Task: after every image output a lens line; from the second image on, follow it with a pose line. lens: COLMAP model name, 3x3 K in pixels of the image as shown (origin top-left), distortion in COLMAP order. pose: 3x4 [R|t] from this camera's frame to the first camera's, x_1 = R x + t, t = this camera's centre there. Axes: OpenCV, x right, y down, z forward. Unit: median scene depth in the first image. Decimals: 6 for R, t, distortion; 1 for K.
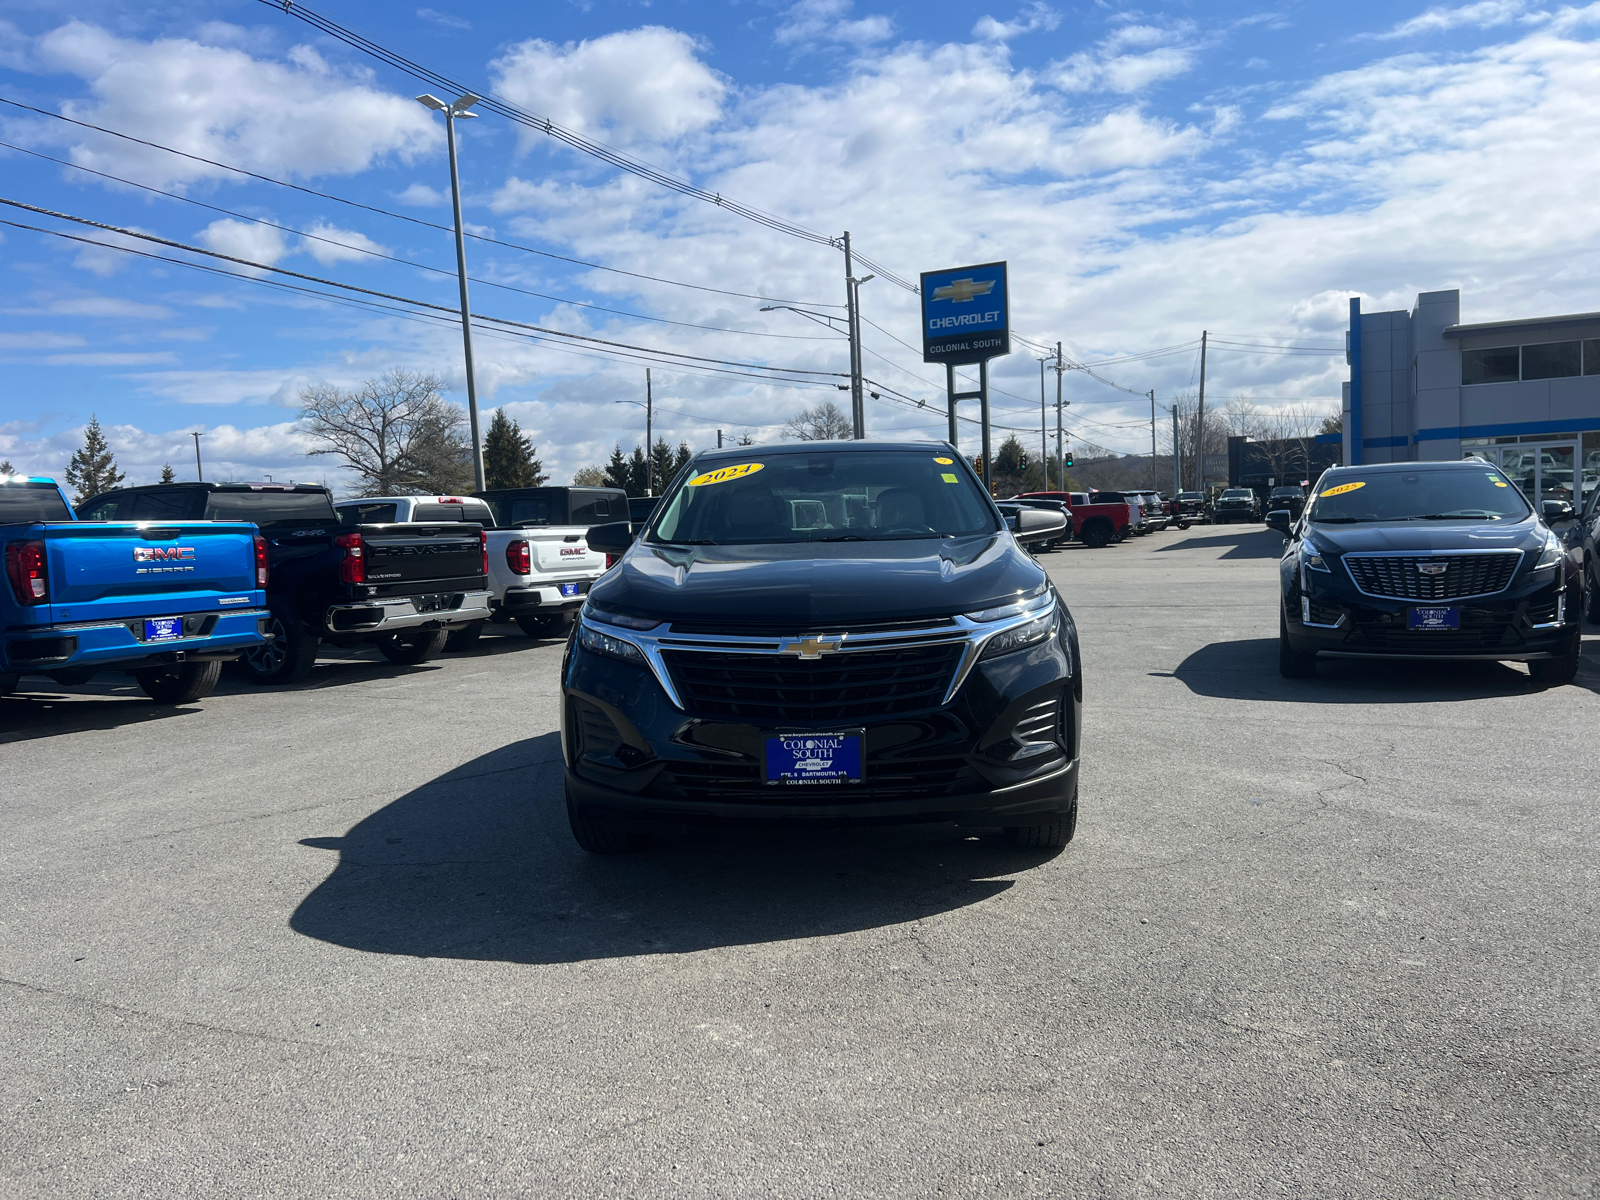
lens RADIAL K [[1209.7, 0, 806.6], [0, 1209.7, 596.8], [0, 0, 1]] dist [0.063819, -0.073701]
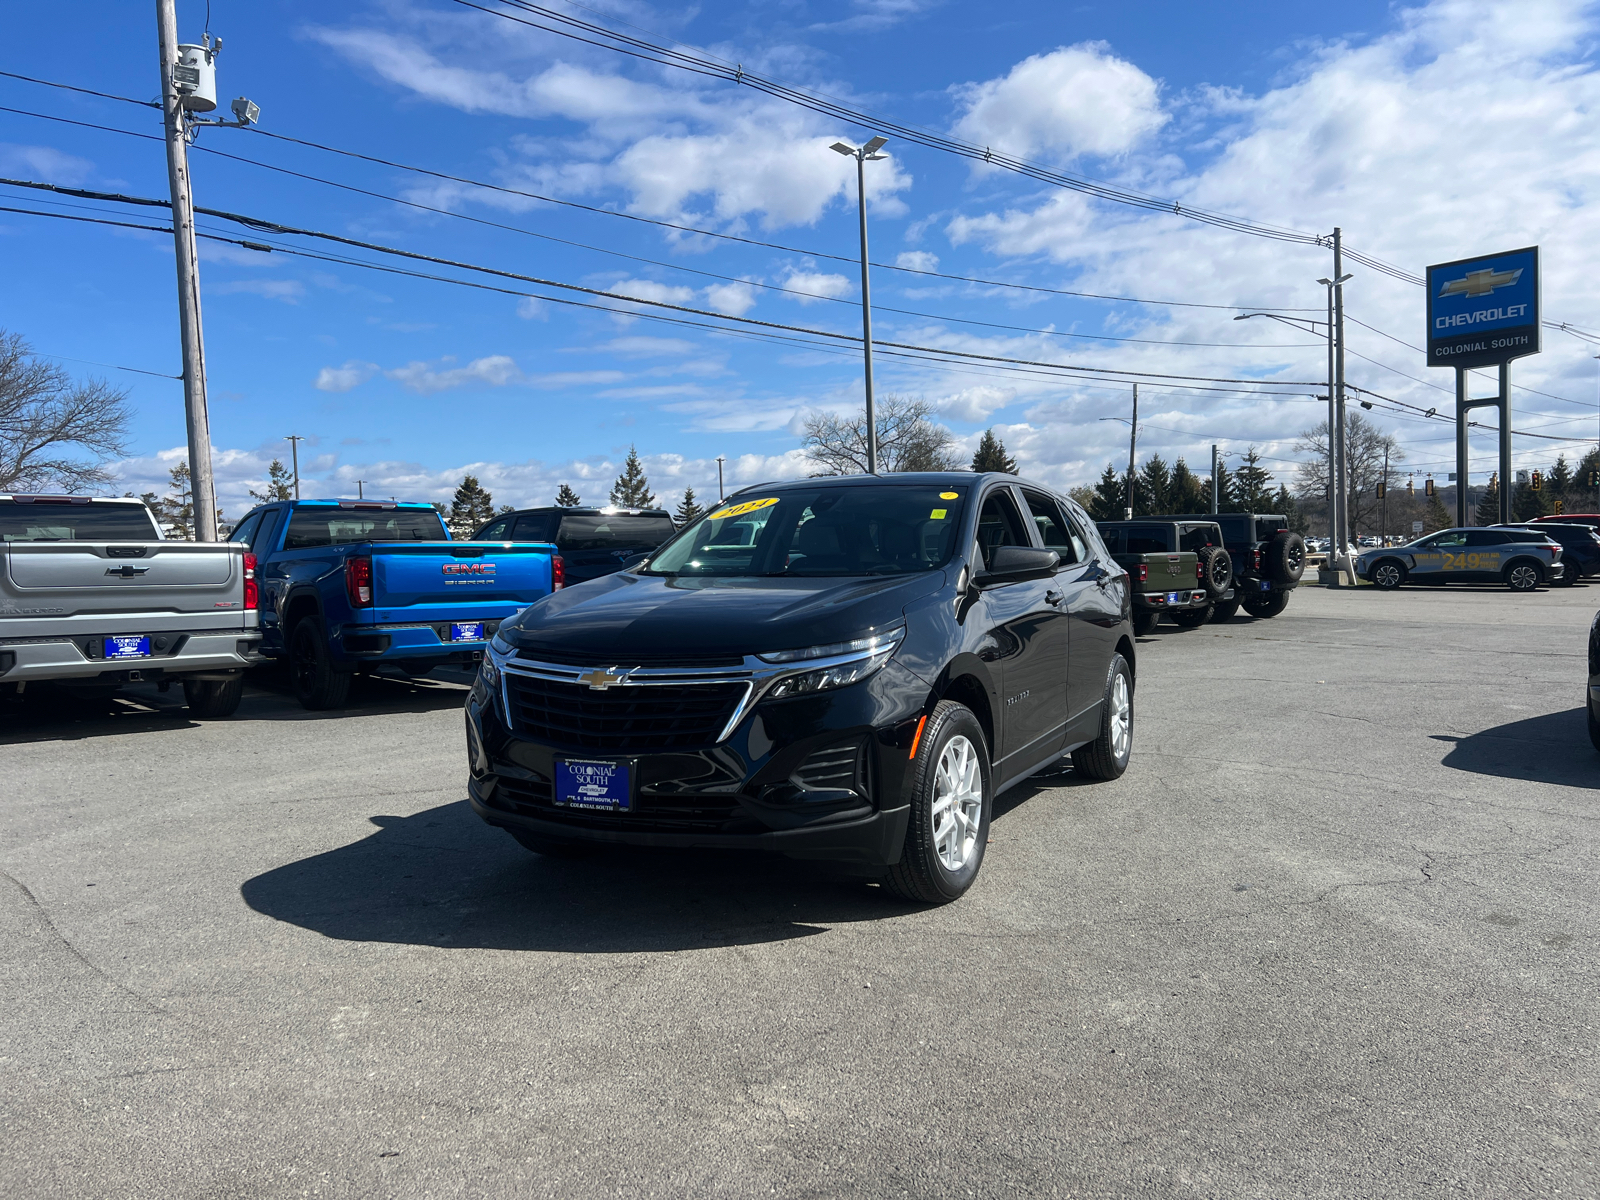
lens RADIAL K [[1209.7, 0, 806.6], [0, 1209.7, 596.8], [0, 0, 1]] dist [0.063819, -0.073701]
pose [[0.917259, 0.032845, -0.396936, 0.248662], [-0.038846, 0.999220, -0.007087, -0.012501], [0.396393, 0.021920, 0.917819, 0.040942]]
